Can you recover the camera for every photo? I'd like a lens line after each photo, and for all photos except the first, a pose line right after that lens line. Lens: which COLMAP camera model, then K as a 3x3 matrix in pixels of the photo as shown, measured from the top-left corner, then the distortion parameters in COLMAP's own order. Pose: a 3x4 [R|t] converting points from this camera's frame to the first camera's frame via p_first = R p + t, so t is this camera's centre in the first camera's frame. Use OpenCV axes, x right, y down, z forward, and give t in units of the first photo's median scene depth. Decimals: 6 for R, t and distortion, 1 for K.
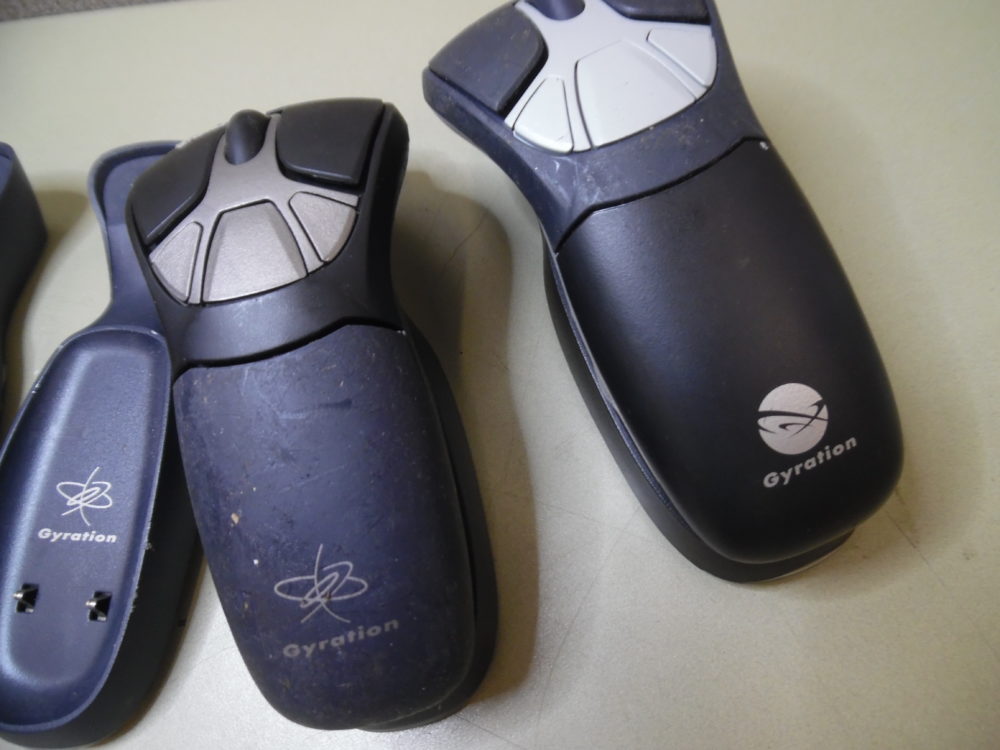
lens RADIAL K [[704.1, 0, 504.7], [0, 704.1, 373.5], [0, 0, 1]] dist [-0.000405, -0.001862]
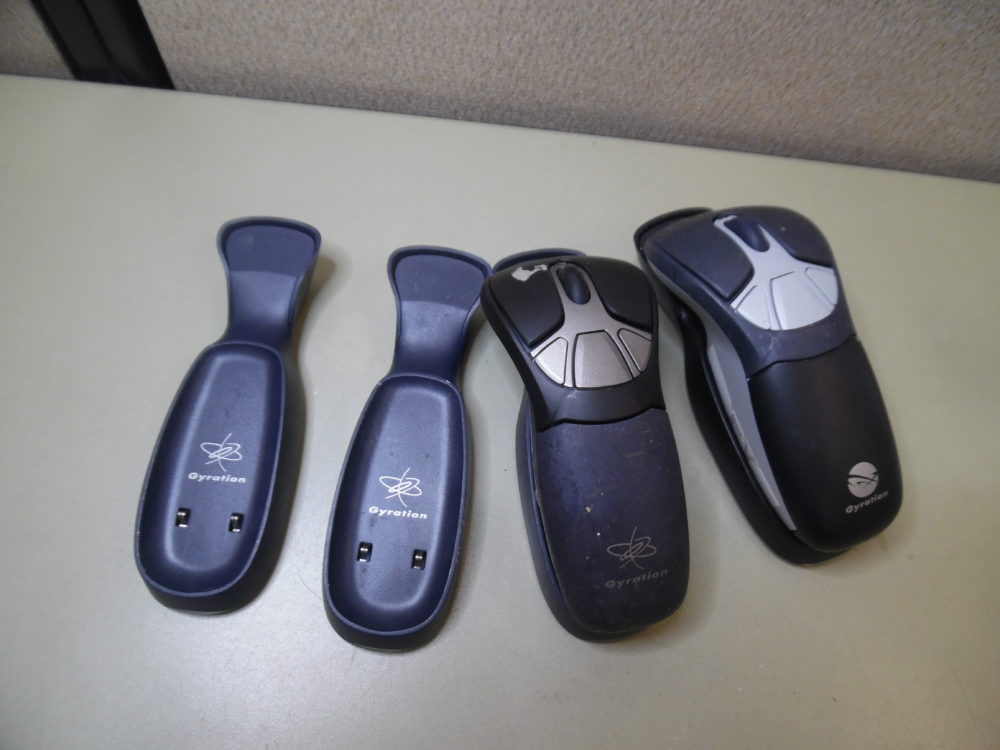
lens RADIAL K [[704.1, 0, 496.6], [0, 704.1, 378.6], [0, 0, 1]] dist [-0.000405, -0.001862]
pose [[0.971442, 0.110589, 0.209931, -0.819629], [-0.108240, 0.993866, -0.022682, -0.049360], [-0.211151, -0.000689, 0.977453, -0.574341]]
